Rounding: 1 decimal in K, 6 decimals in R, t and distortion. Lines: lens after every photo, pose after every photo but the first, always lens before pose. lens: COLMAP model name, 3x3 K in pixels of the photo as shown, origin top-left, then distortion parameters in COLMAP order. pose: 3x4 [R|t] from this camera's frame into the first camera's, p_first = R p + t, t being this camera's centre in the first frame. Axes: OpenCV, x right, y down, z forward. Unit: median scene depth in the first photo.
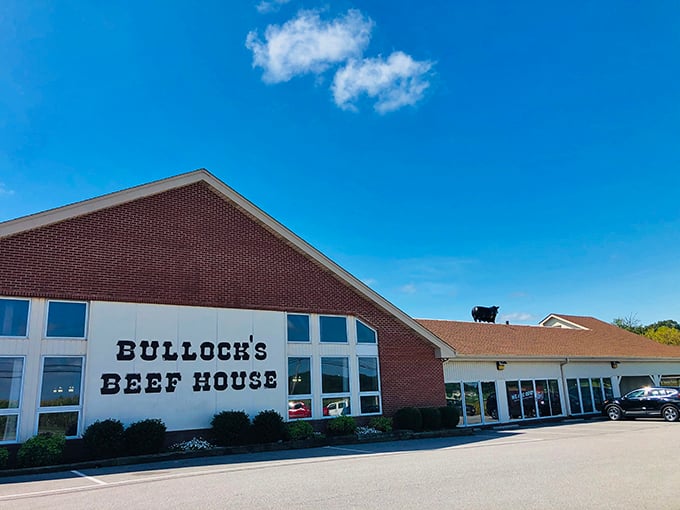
lens RADIAL K [[566.7, 0, 340.6], [0, 566.7, 256.1], [0, 0, 1]] dist [-0.025261, -0.008223]
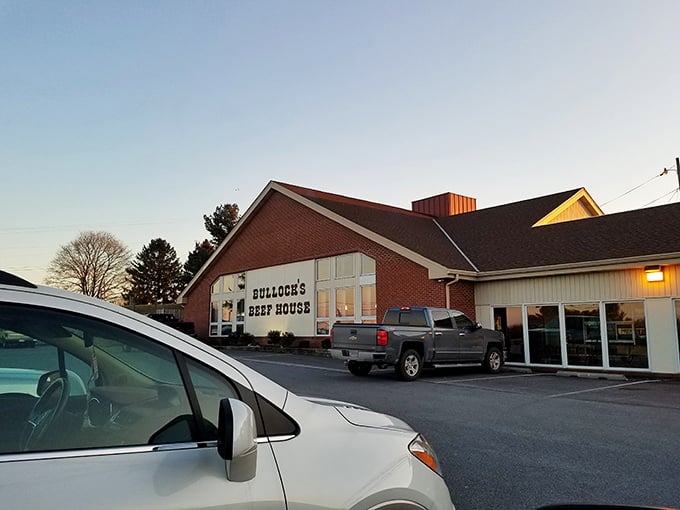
lens RADIAL K [[566.7, 0, 340.1], [0, 566.7, 253.4], [0, 0, 1]] dist [-0.025261, -0.008223]
pose [[-0.001945, -0.069514, -0.997579, 1.452658], [0.265197, 0.961826, -0.067539, 0.220571], [0.964192, -0.264687, 0.016564, 1.174848]]
